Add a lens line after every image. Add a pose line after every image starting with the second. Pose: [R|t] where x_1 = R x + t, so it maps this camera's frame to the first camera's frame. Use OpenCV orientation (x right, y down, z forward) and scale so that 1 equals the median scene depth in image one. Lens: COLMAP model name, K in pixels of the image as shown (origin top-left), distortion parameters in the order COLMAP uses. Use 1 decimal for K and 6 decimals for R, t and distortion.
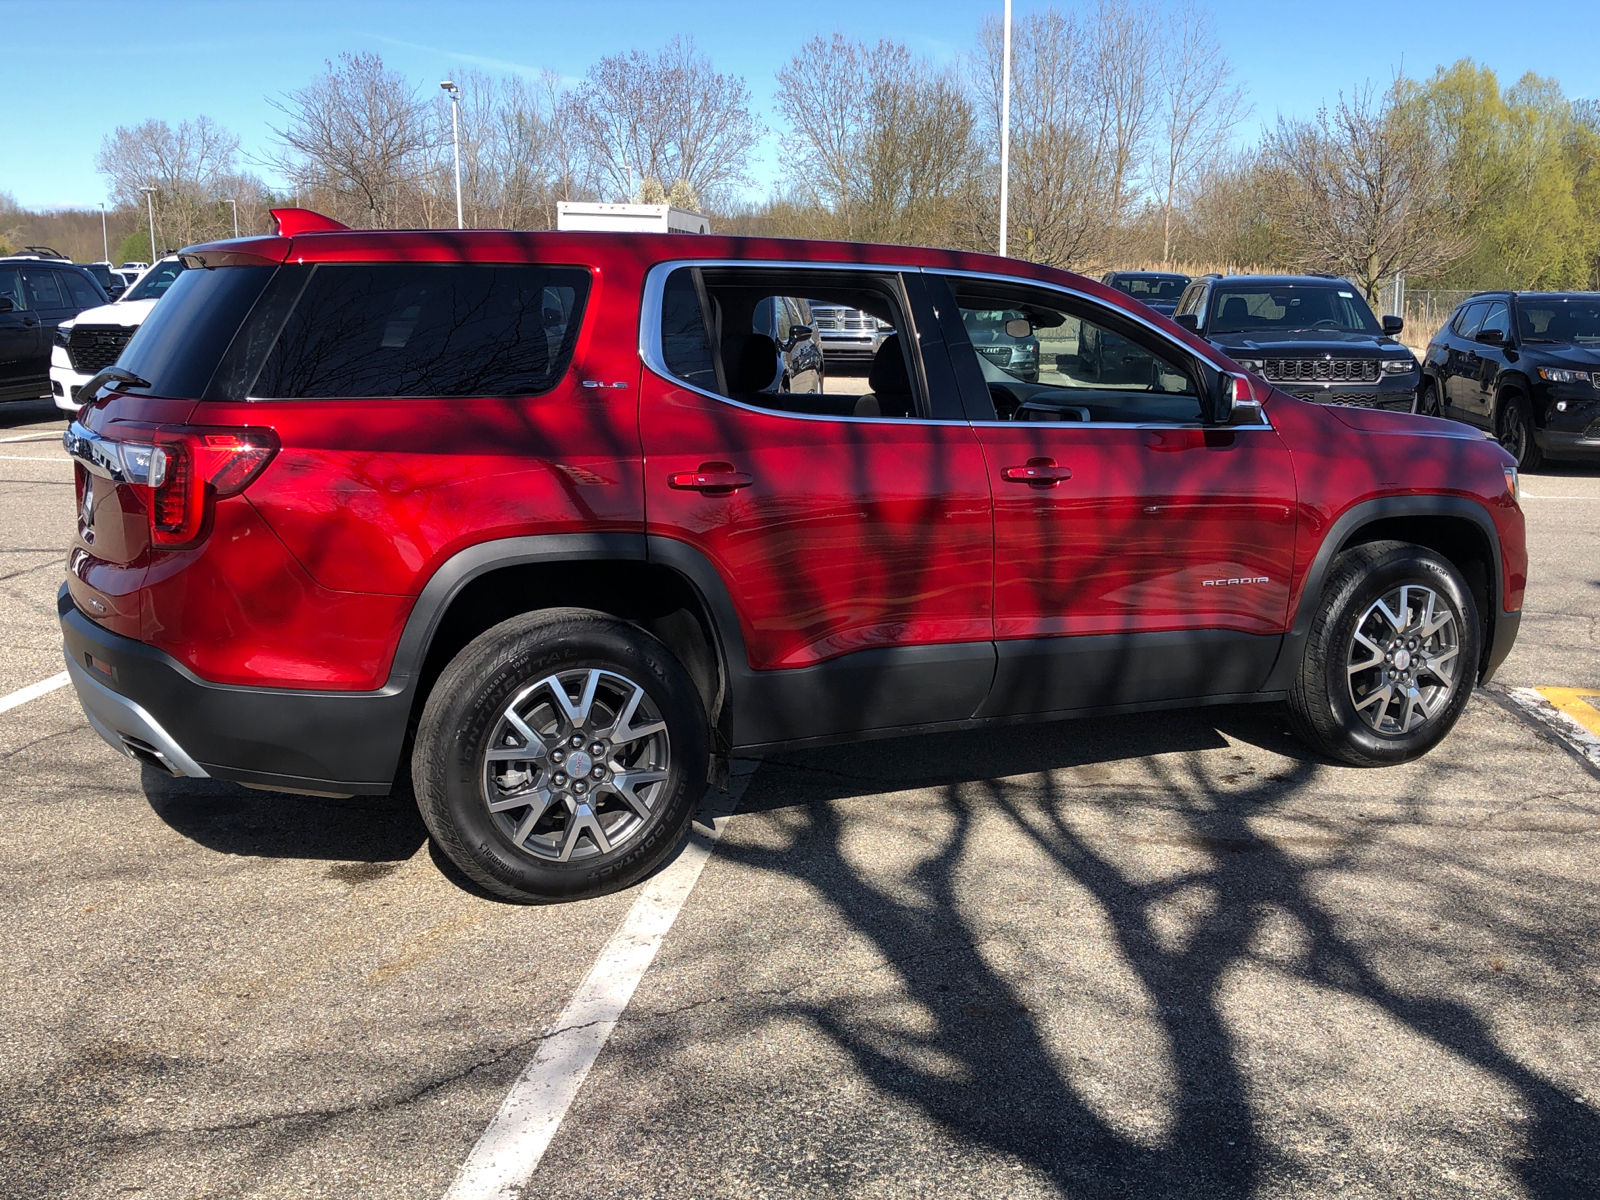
lens RADIAL K [[1660.3, 0, 792.4], [0, 1660.3, 597.1], [0, 0, 1]] dist [0.095028, -0.254630]
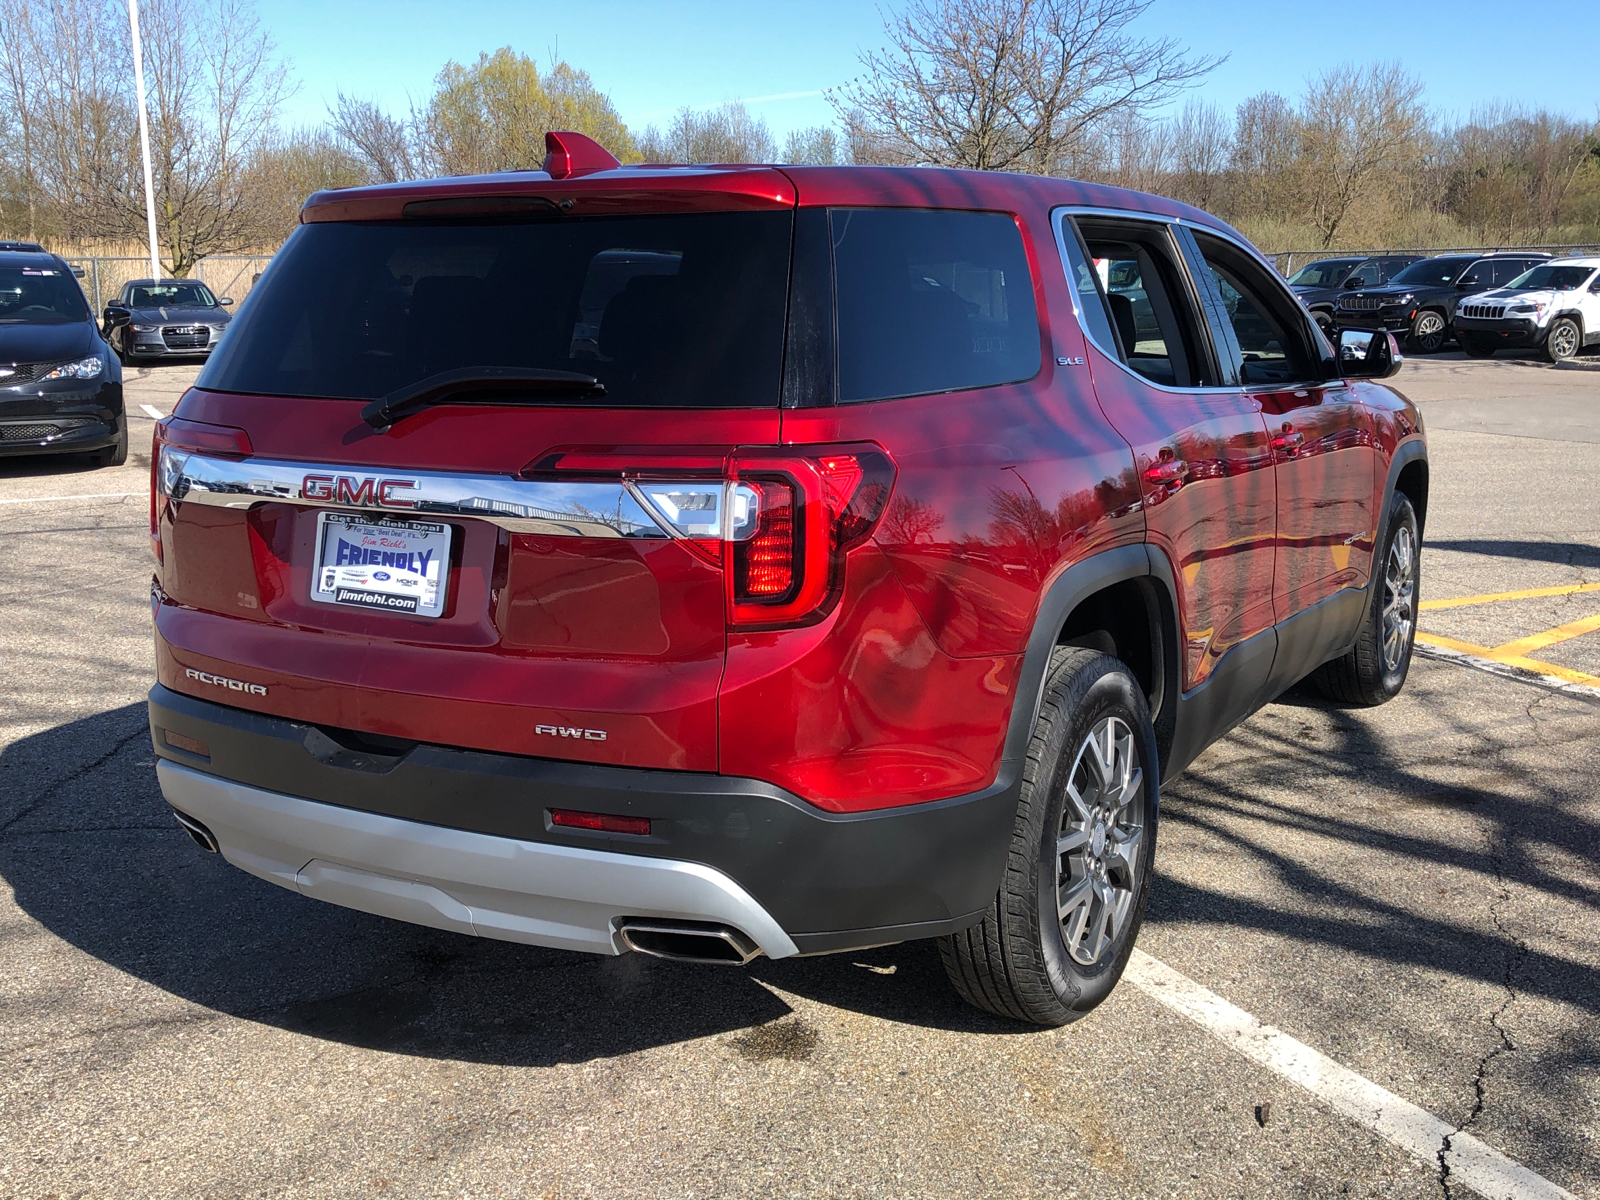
lens RADIAL K [[1660.3, 0, 792.4], [0, 1660.3, 597.1], [0, 0, 1]] dist [0.095028, -0.254630]
pose [[0.844020, -0.113112, 0.524248, -0.581938], [0.107466, 0.993350, 0.041308, -0.055588], [-0.525435, 0.021474, 0.850563, 0.349693]]
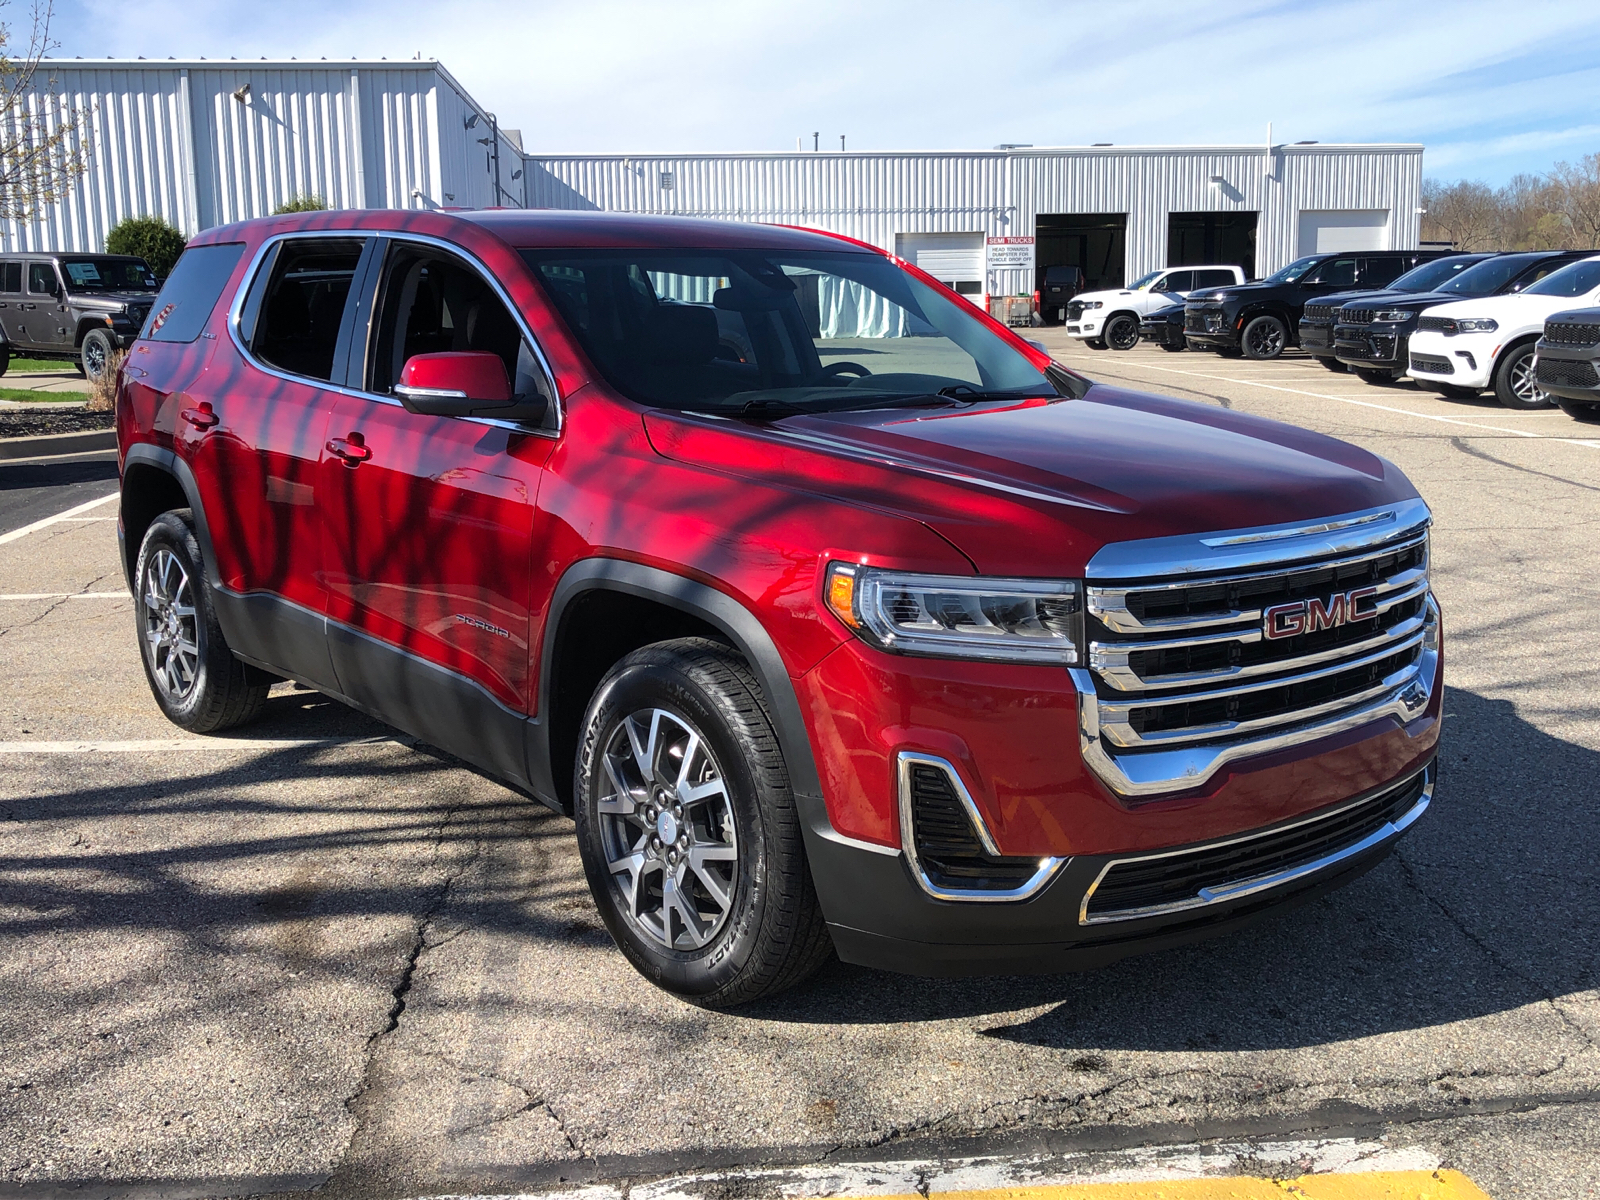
lens RADIAL K [[1674.7, 0, 795.4], [0, 1674.7, 565.1], [0, 0, 1]] dist [0.098171, -0.275127]
pose [[0.209687, 0.148663, -0.966401, 1.111529], [-0.168095, 0.979139, 0.114150, -0.158748], [0.963211, 0.138511, 0.230303, 1.025008]]
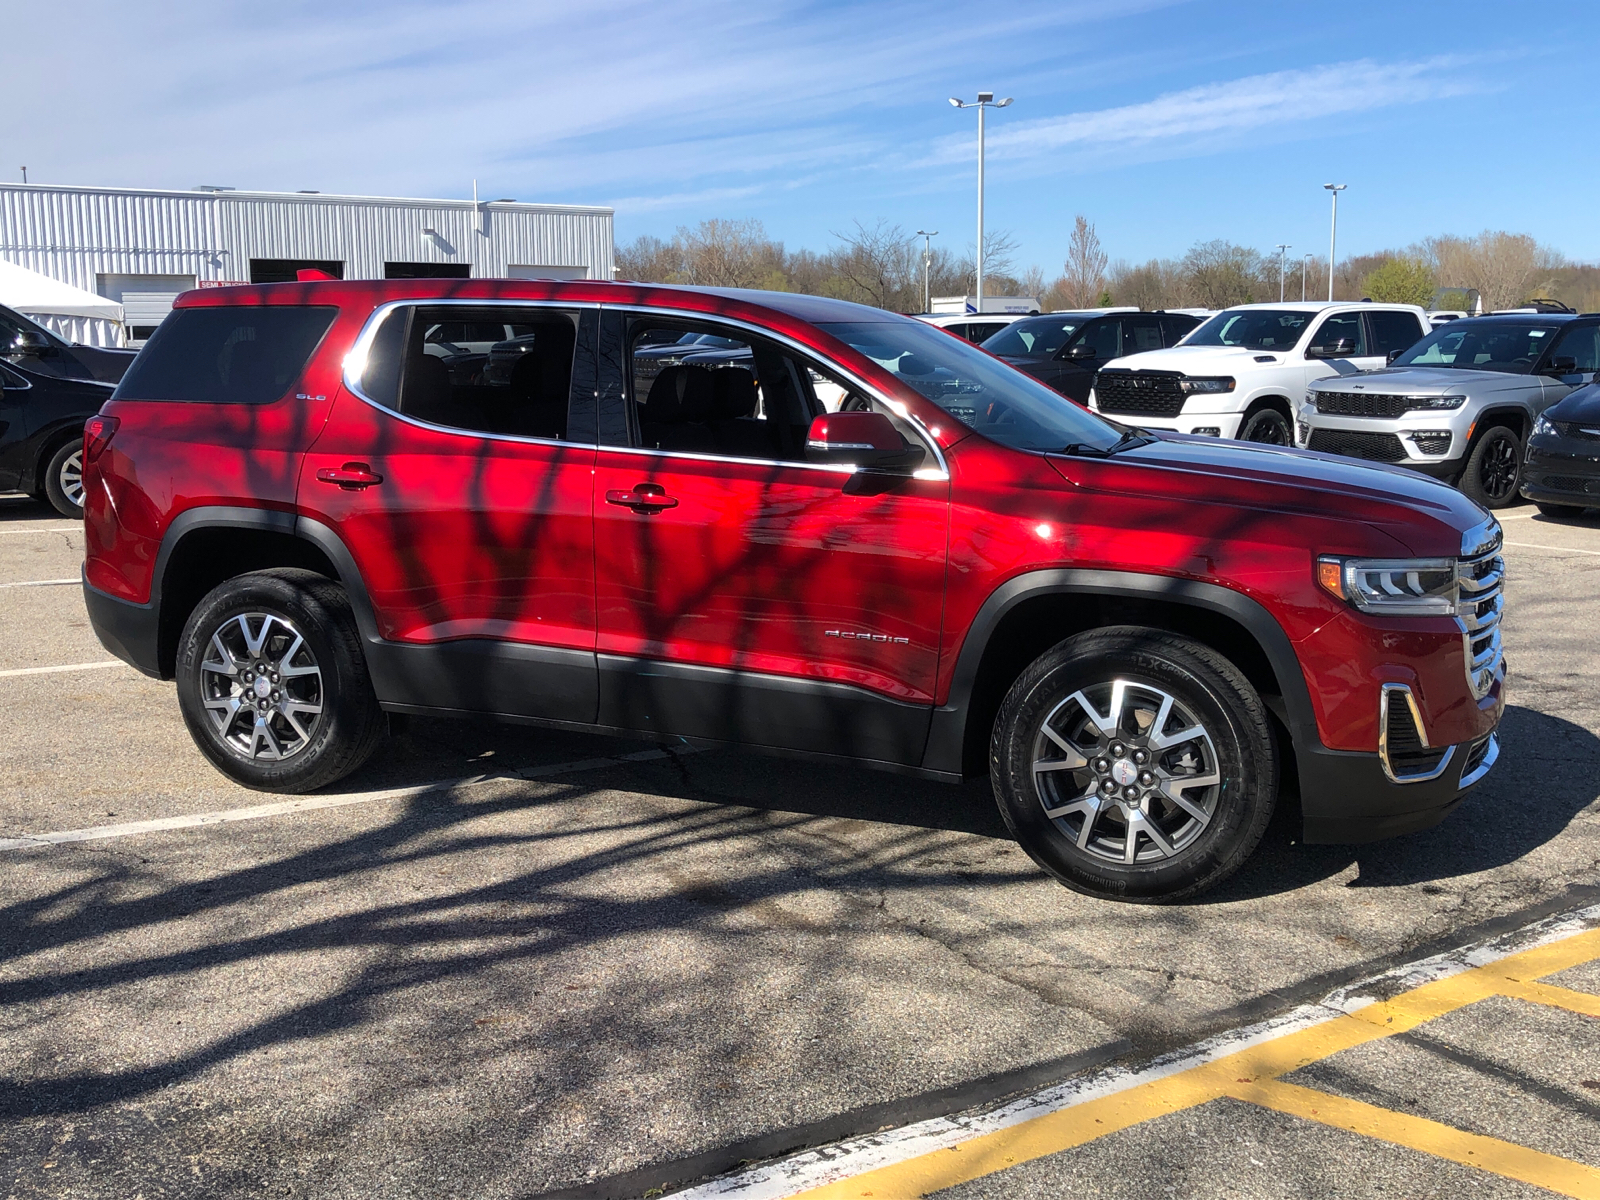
lens RADIAL K [[1660.3, 0, 792.4], [0, 1660.3, 597.1], [0, 0, 1]] dist [0.095028, -0.254630]
pose [[0.649813, 0.112045, -0.751791, 0.991812], [-0.134807, 0.990384, 0.031084, -0.058272], [0.748044, 0.081148, 0.658669, 0.388381]]
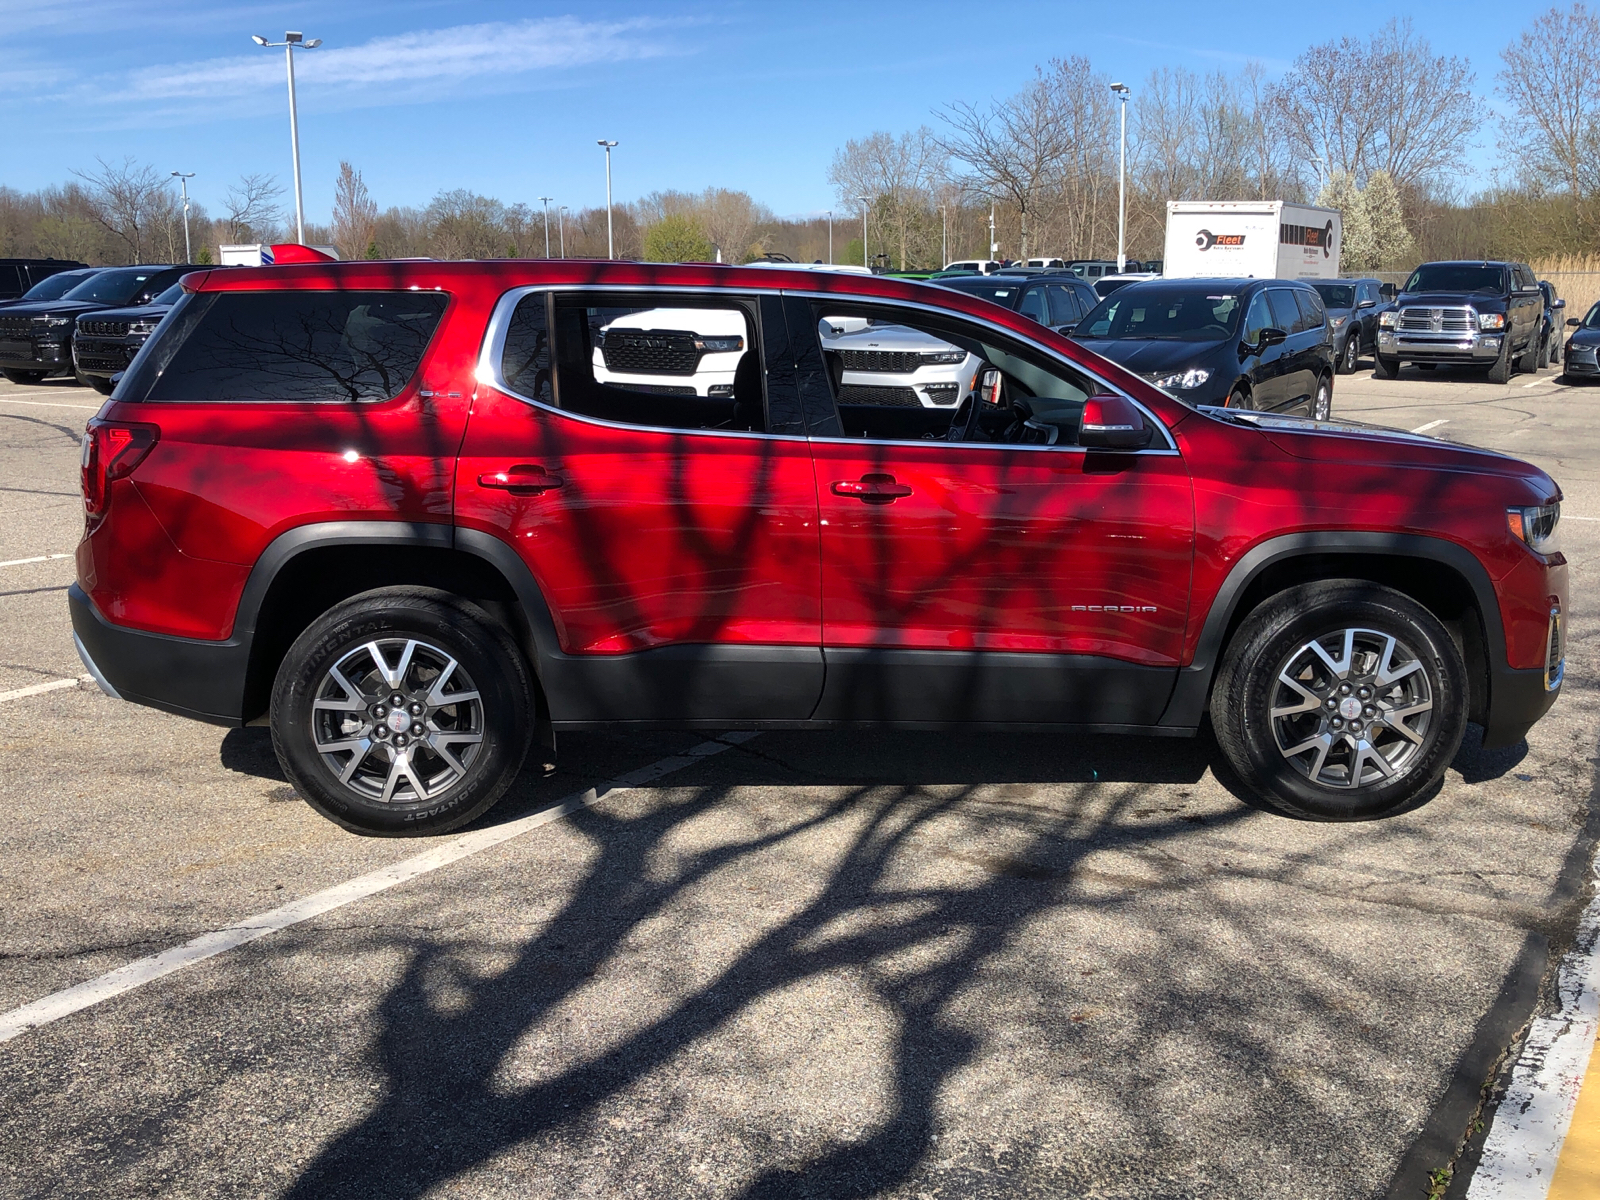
lens RADIAL K [[1660.3, 0, 792.4], [0, 1660.3, 597.1], [0, 0, 1]] dist [0.095028, -0.254630]
pose [[0.913297, 0.068582, -0.401479, 0.518200], [-0.068095, 0.997558, 0.015502, -0.019875], [0.401562, 0.013181, 0.915737, 0.034520]]
